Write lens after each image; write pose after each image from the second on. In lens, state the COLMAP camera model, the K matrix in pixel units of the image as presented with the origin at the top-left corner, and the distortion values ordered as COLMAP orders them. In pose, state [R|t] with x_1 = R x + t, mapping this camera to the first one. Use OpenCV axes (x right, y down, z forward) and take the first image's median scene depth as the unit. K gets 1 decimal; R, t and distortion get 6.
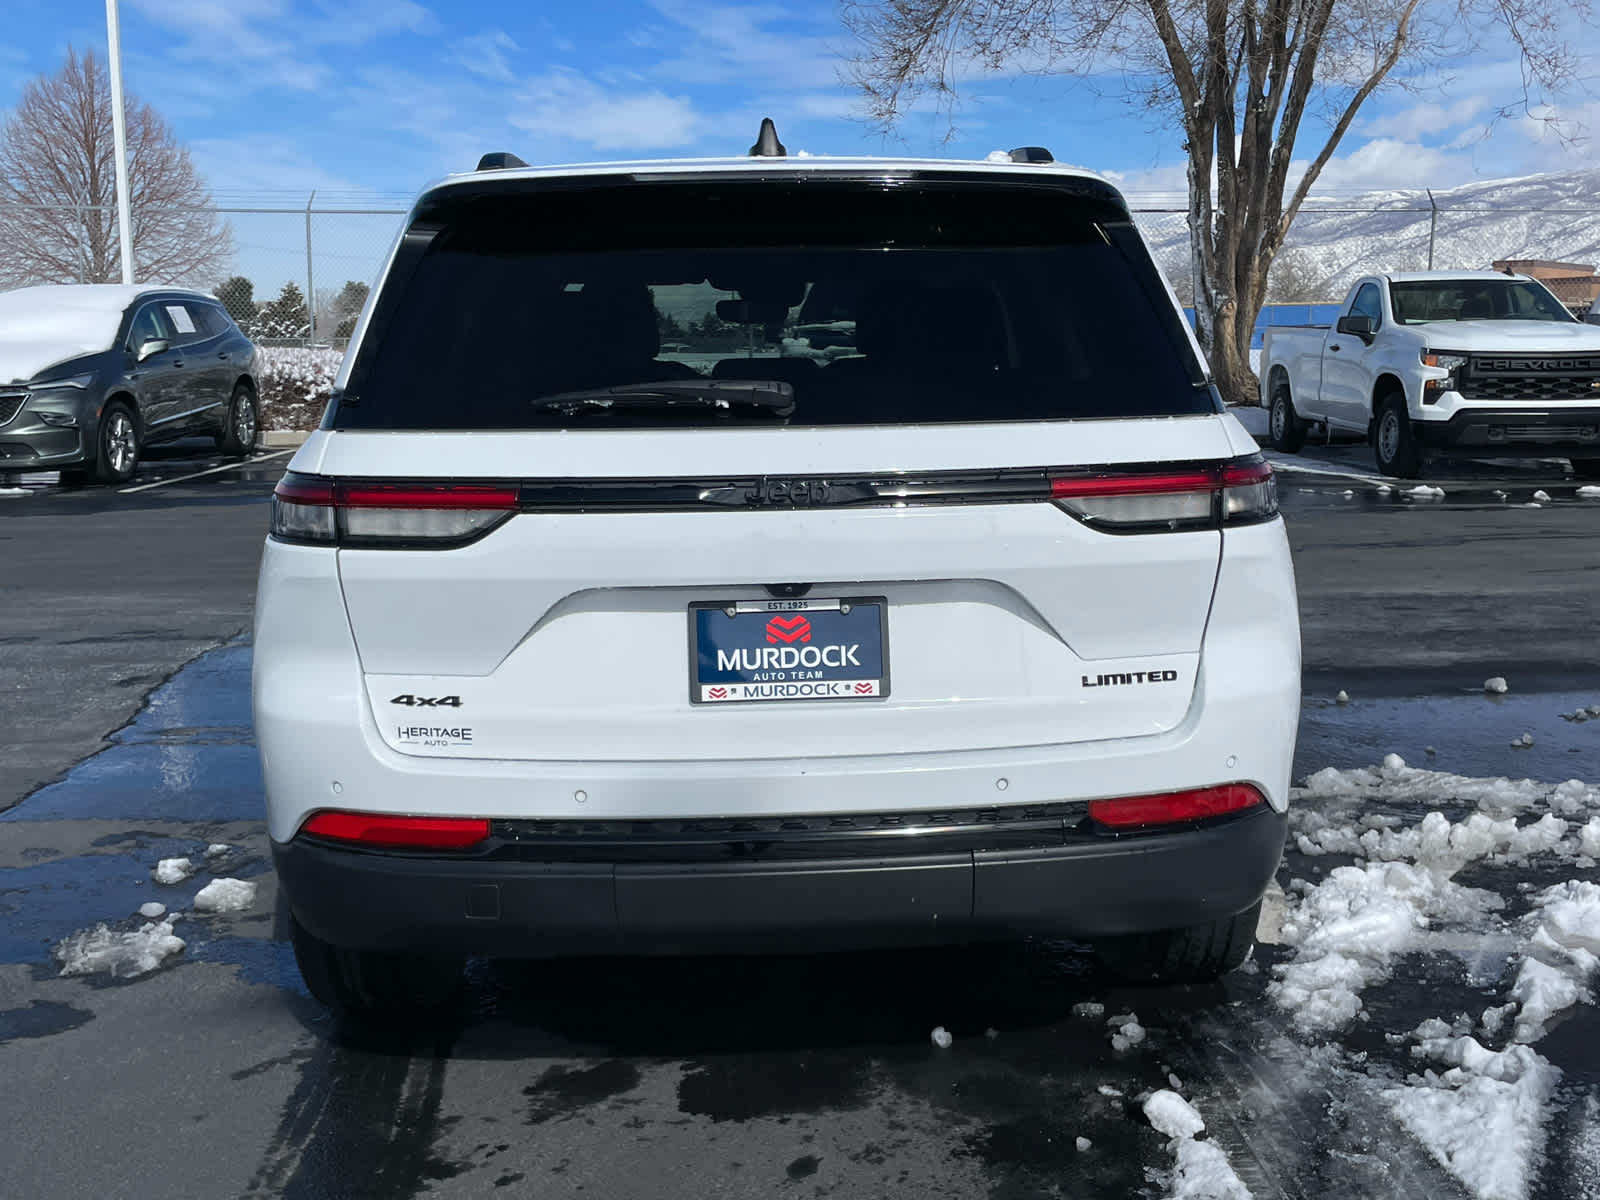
lens RADIAL K [[1623.0, 0, 819.9], [0, 1623.0, 626.3], [0, 0, 1]] dist [0.127447, -0.208462]
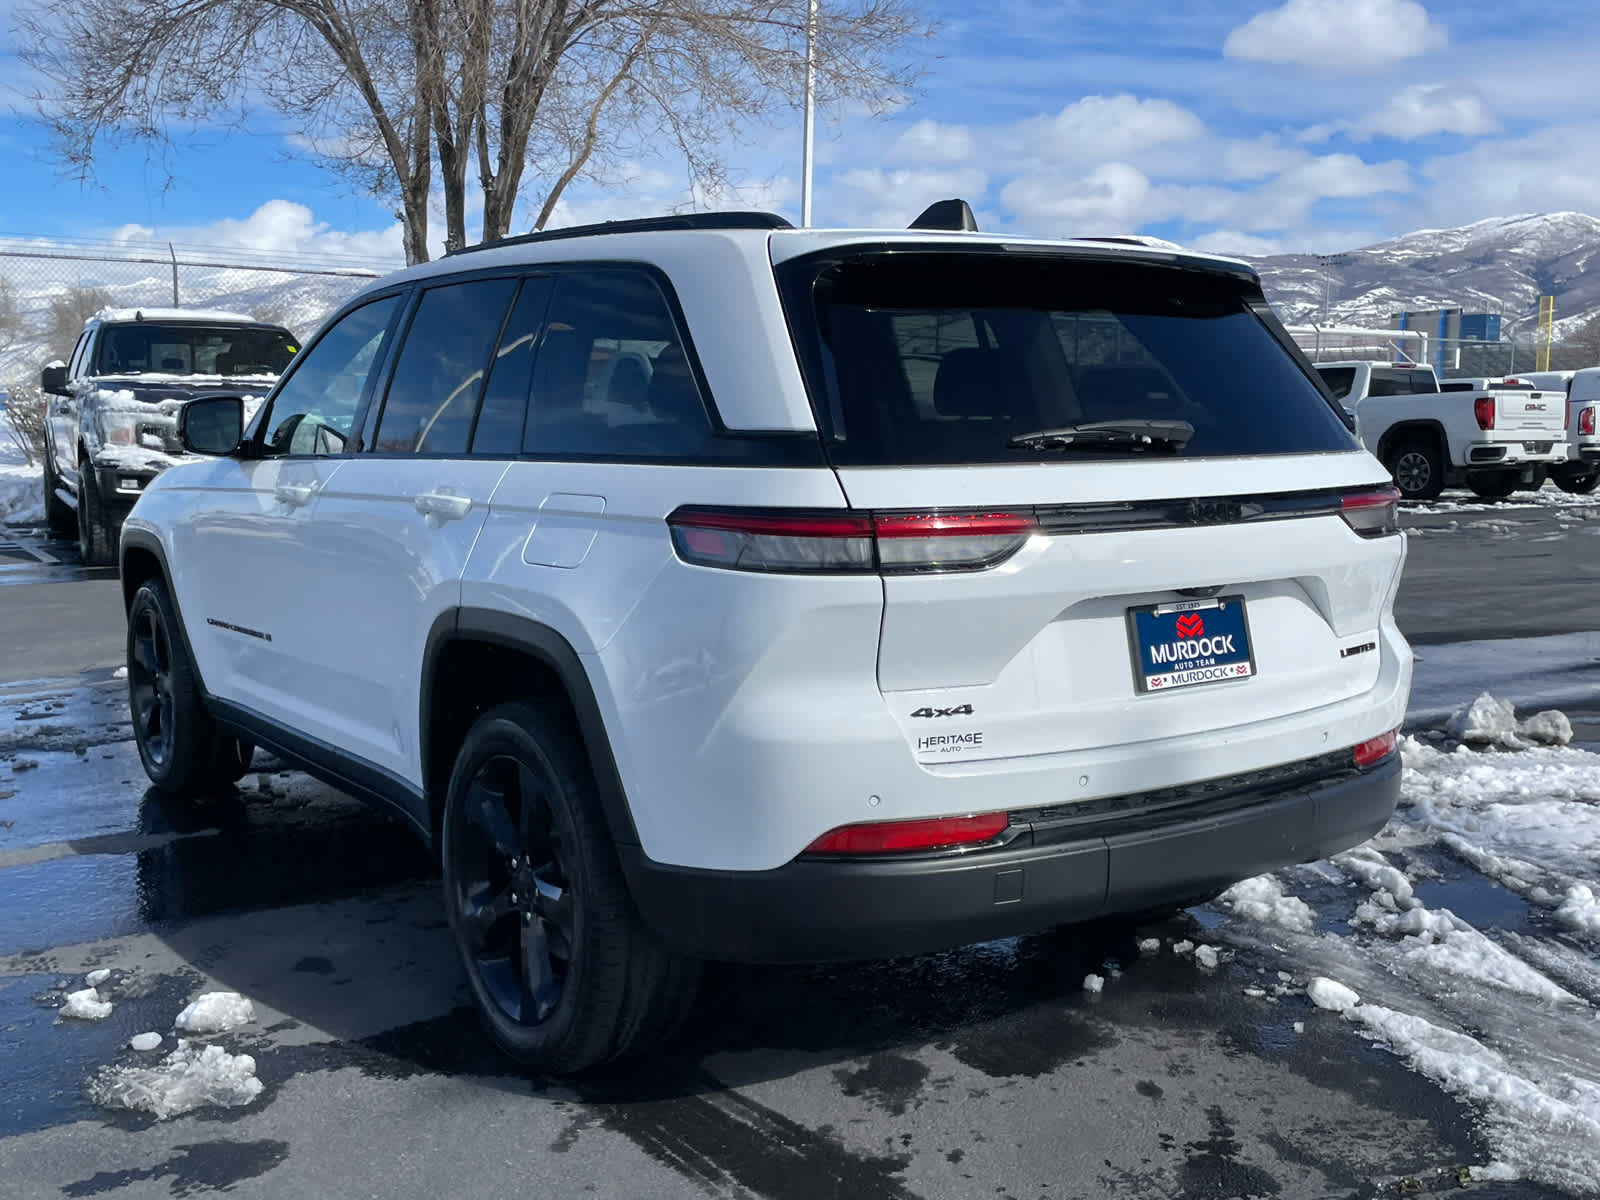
lens RADIAL K [[1624.4, 0, 830.1], [0, 1624.4, 602.8], [0, 0, 1]] dist [0.111109, -0.162430]
pose [[0.843700, -0.053075, 0.534185, -0.841251], [0.081652, 0.996210, -0.029983, -0.000426], [-0.530569, 0.068914, 0.844836, 0.109596]]
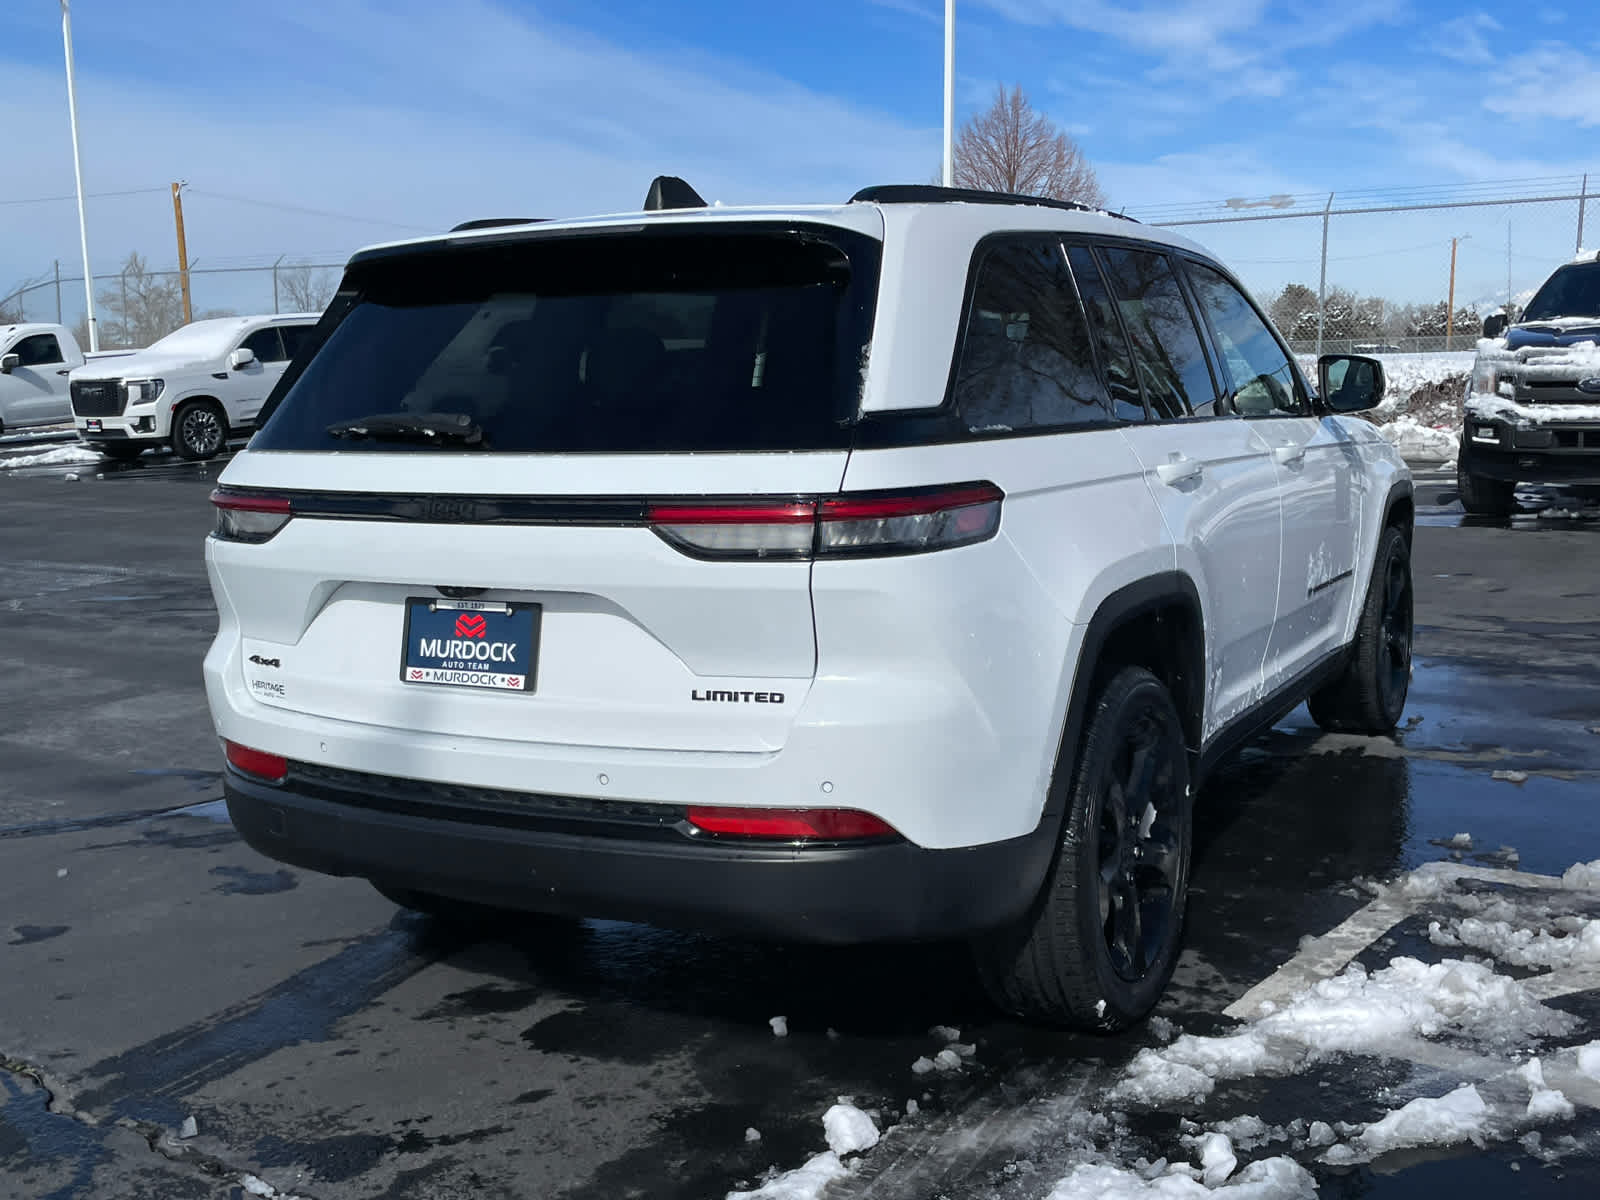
lens RADIAL K [[1623.0, 0, 819.9], [0, 1623.0, 626.3], [0, 0, 1]] dist [0.127447, -0.208462]
pose [[0.851053, 0.073899, -0.519854, 0.760608], [-0.074688, 0.997017, 0.019458, -0.037334], [0.519742, 0.022267, 0.854033, 0.119715]]
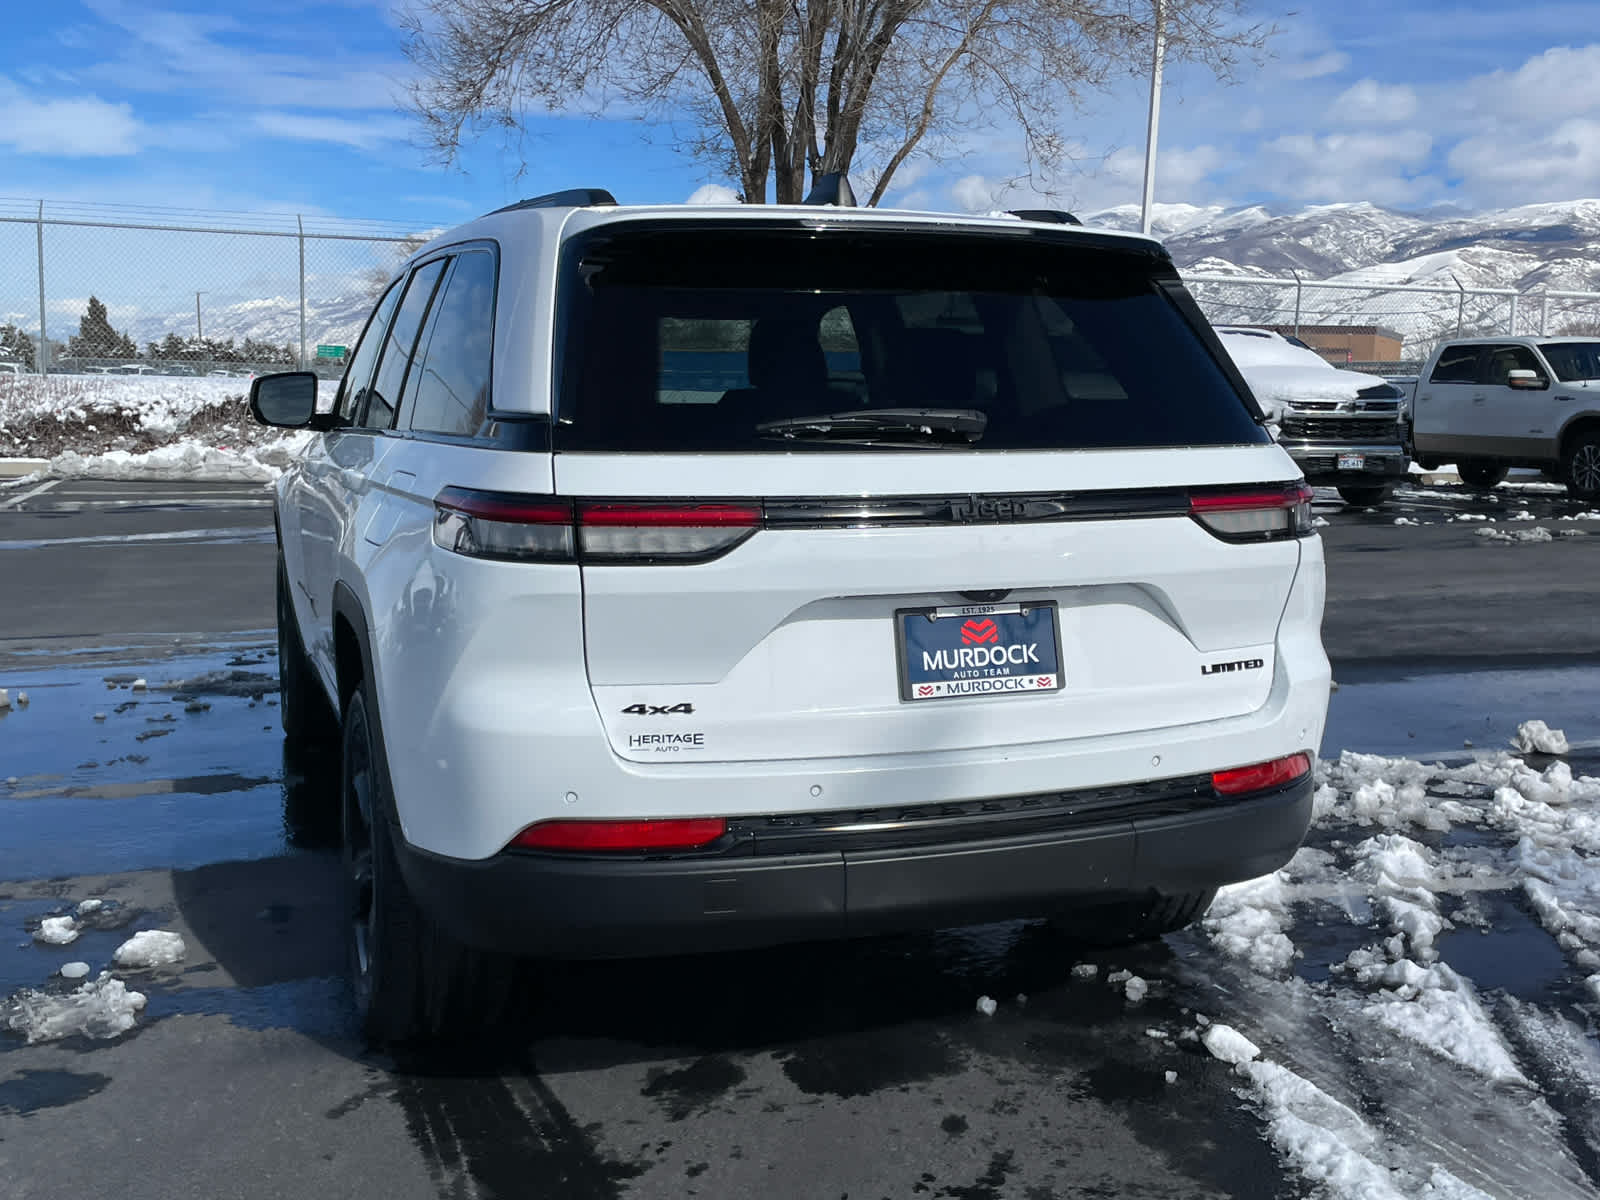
lens RADIAL K [[1624.4, 0, 830.1], [0, 1624.4, 602.8], [0, 0, 1]] dist [0.111109, -0.162430]
pose [[0.949673, -0.021431, 0.312510, -0.439640], [0.032301, 0.999038, -0.029648, 0.011360], [-0.311574, 0.038250, 0.949452, -0.028754]]
